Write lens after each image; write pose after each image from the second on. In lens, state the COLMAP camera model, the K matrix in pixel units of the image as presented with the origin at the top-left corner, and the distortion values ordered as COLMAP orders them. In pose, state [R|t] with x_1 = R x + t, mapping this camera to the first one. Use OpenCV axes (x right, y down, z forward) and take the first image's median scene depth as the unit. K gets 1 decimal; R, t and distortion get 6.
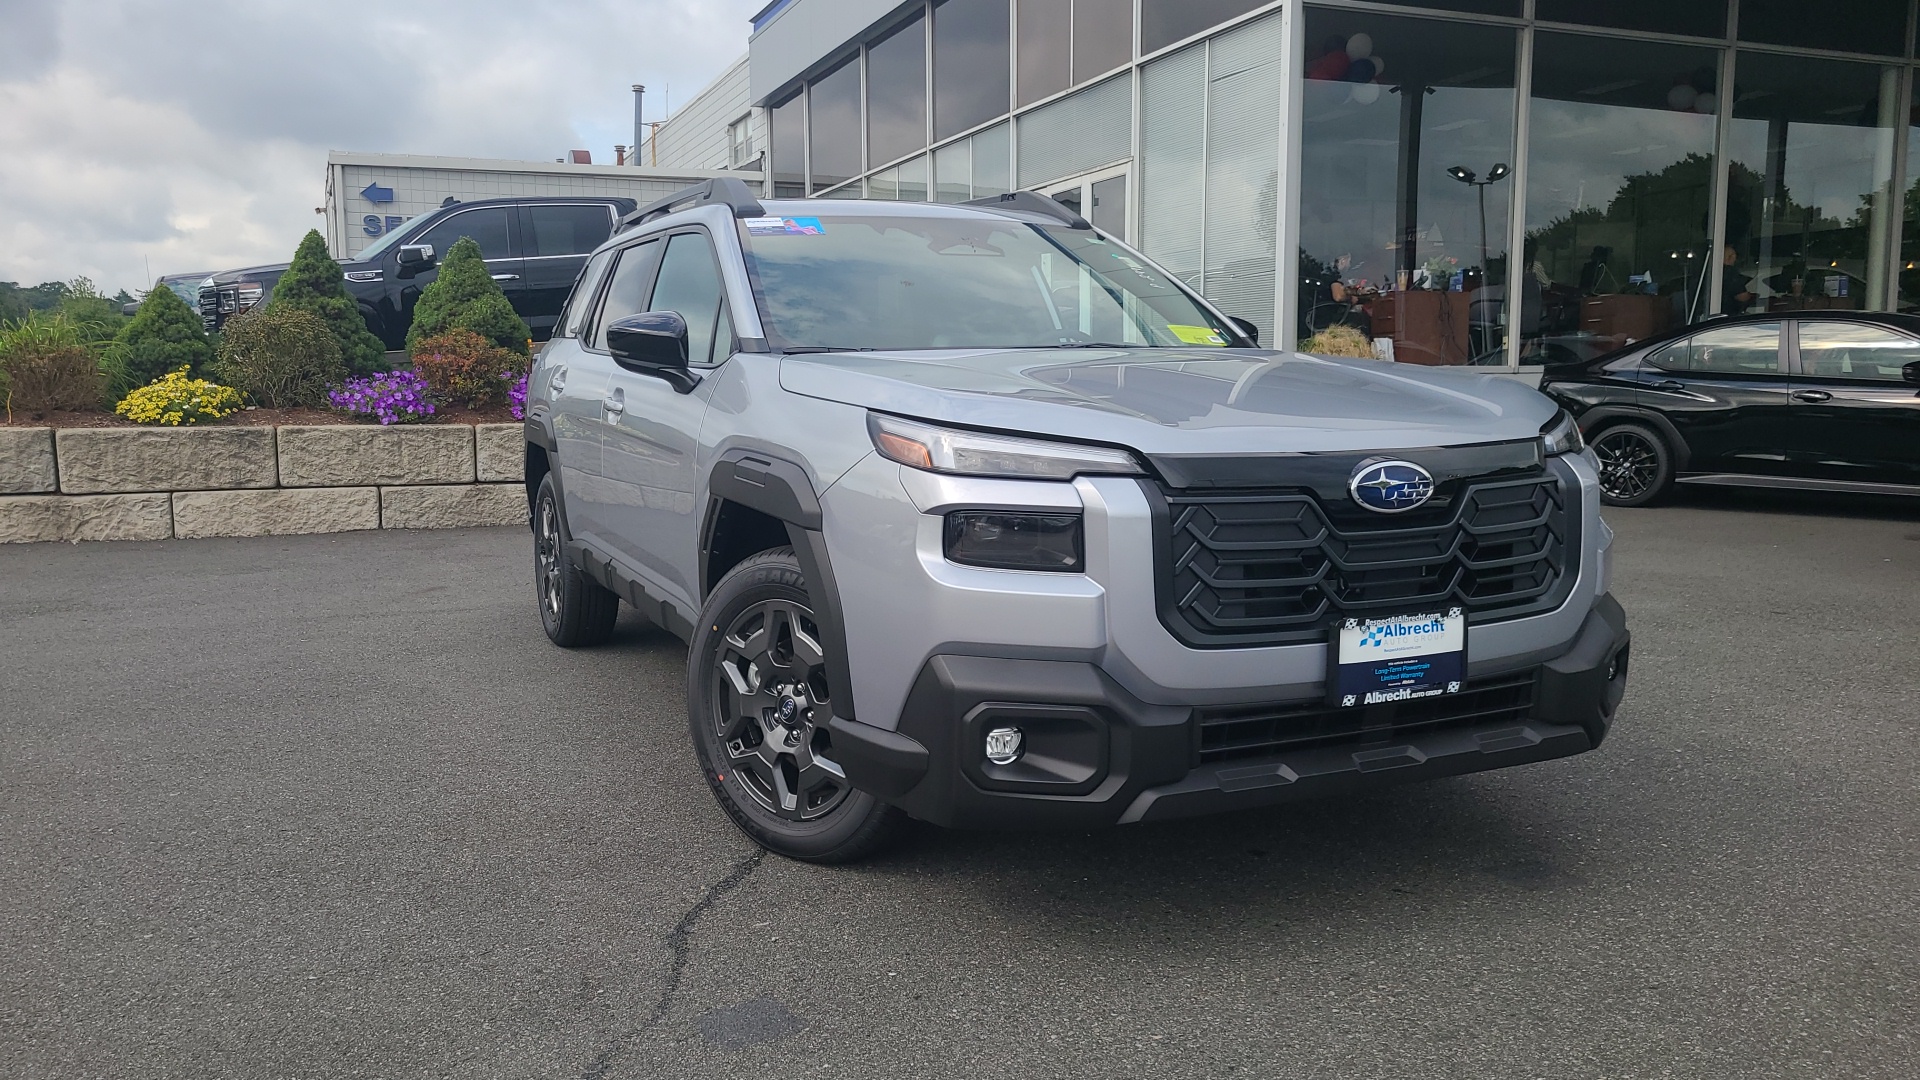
lens RADIAL K [[1424.6, 0, 934.9], [0, 1424.6, 541.9], [0, 0, 1]] dist [0.075136, -0.064549]
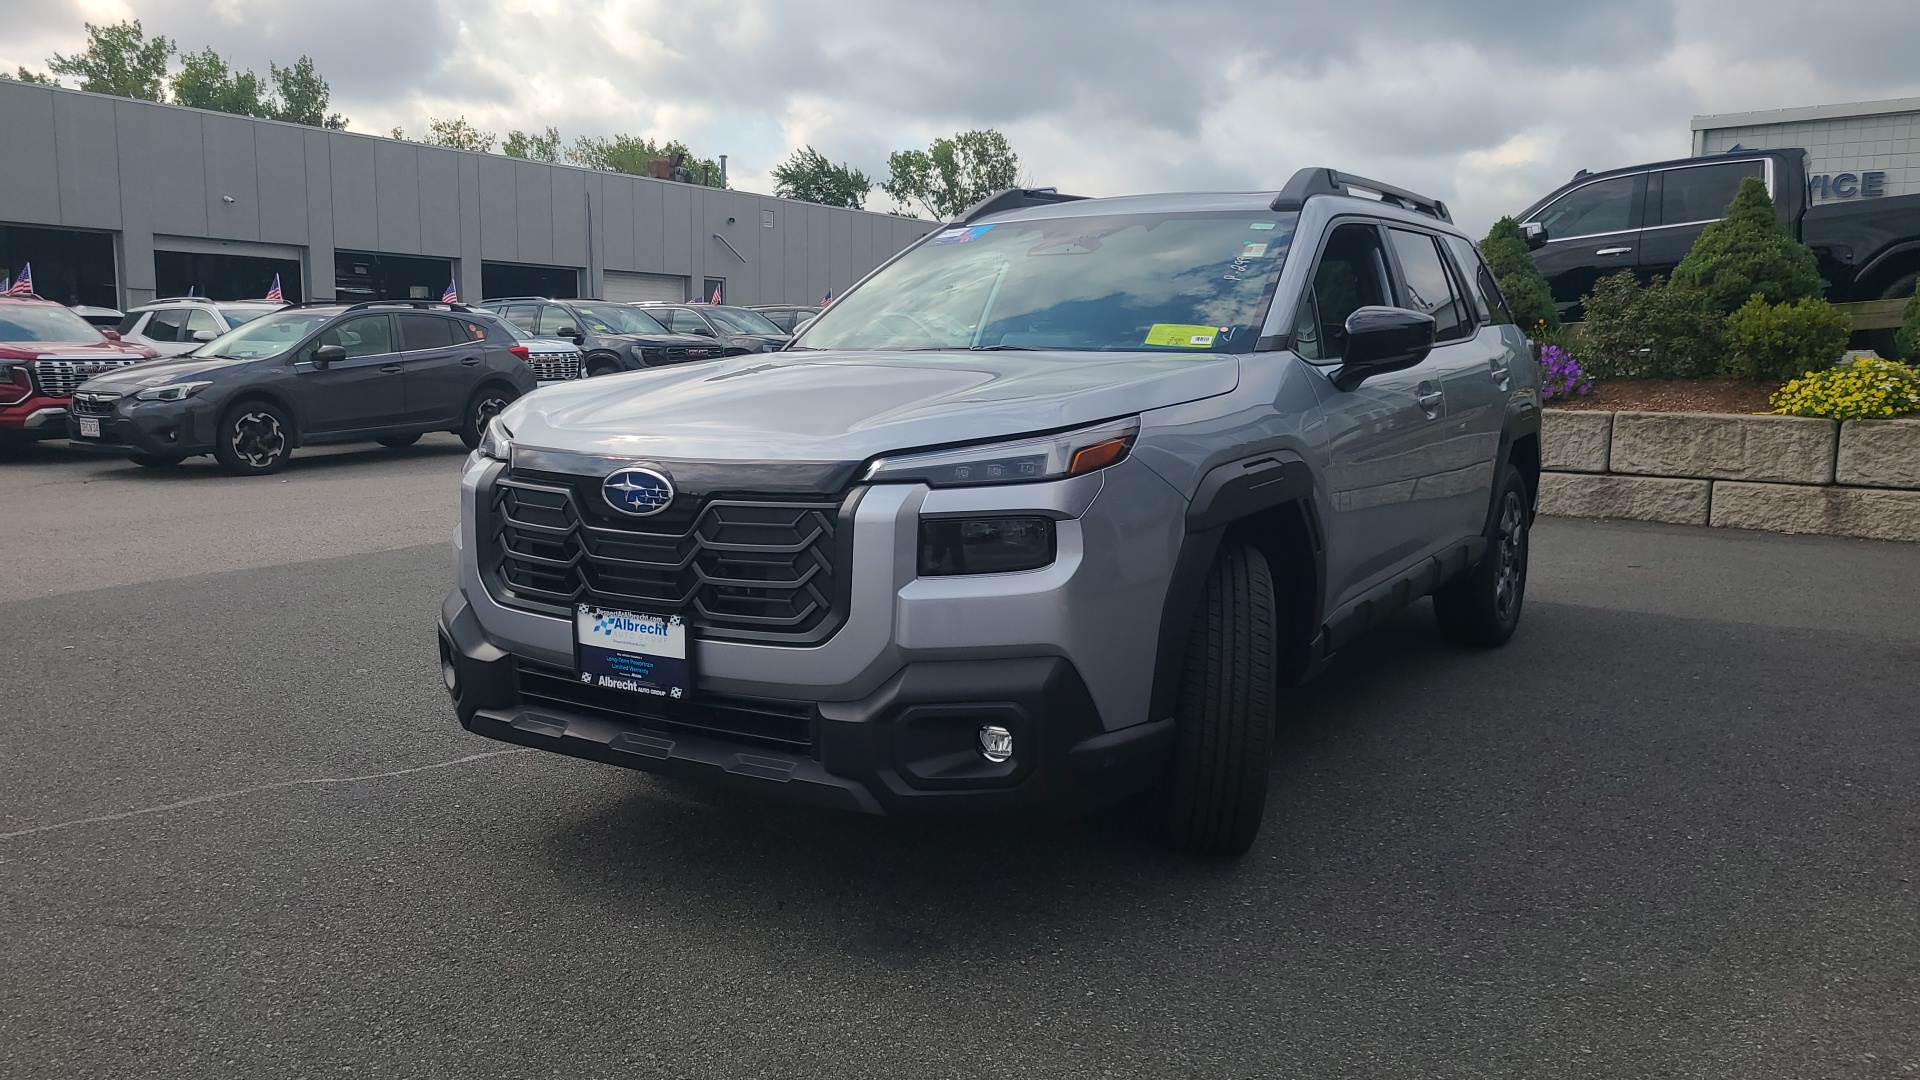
lens RADIAL K [[1424.6, 0, 934.9], [0, 1424.6, 541.9], [0, 0, 1]] dist [0.075136, -0.064549]
pose [[0.543666, 0.124763, -0.829977, 1.317621], [-0.108135, 0.991060, 0.078145, -0.107694], [0.832306, 0.047264, 0.552297, 0.594202]]
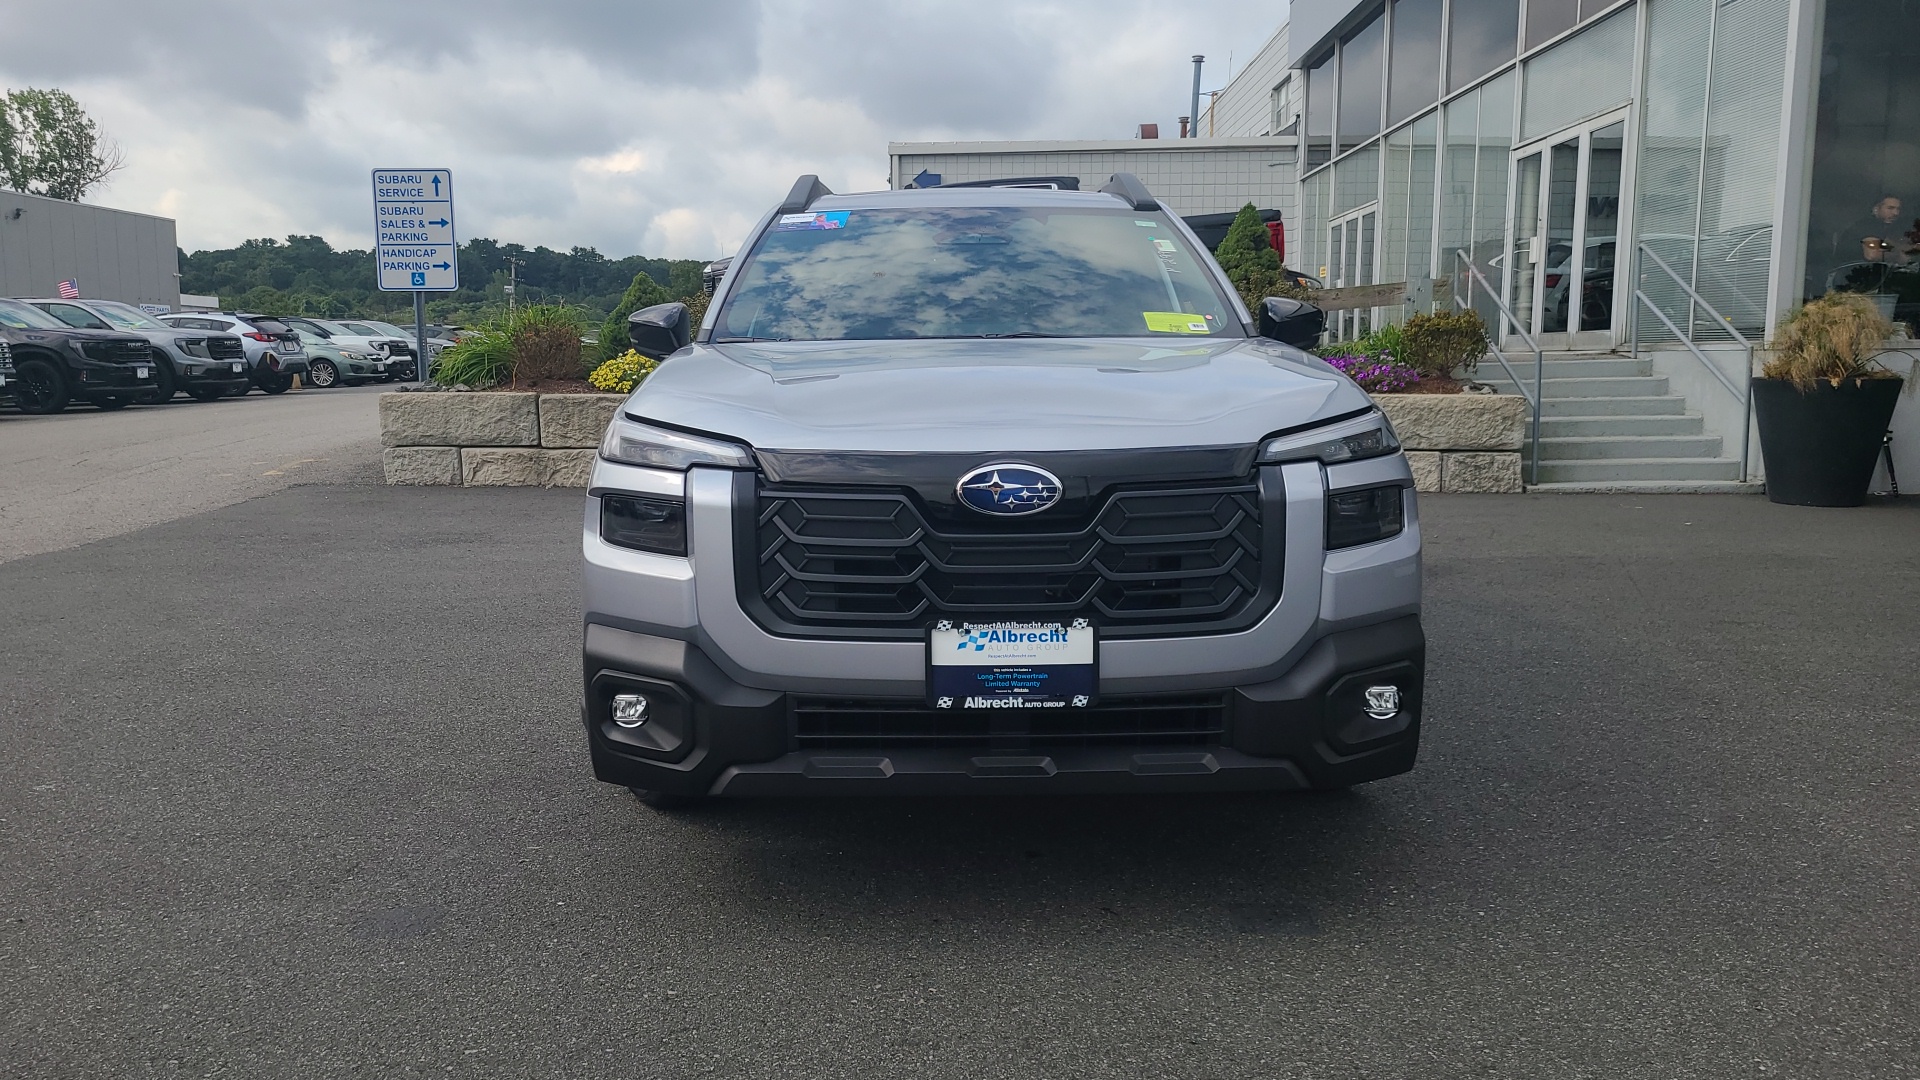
lens RADIAL K [[1424.6, 0, 934.9], [0, 1424.6, 541.9], [0, 0, 1]] dist [0.075136, -0.064549]
pose [[0.914550, 0.059429, -0.400083, 0.658659], [-0.050798, 0.998191, 0.032154, -0.031655], [0.401271, -0.009083, 0.915915, 0.088282]]
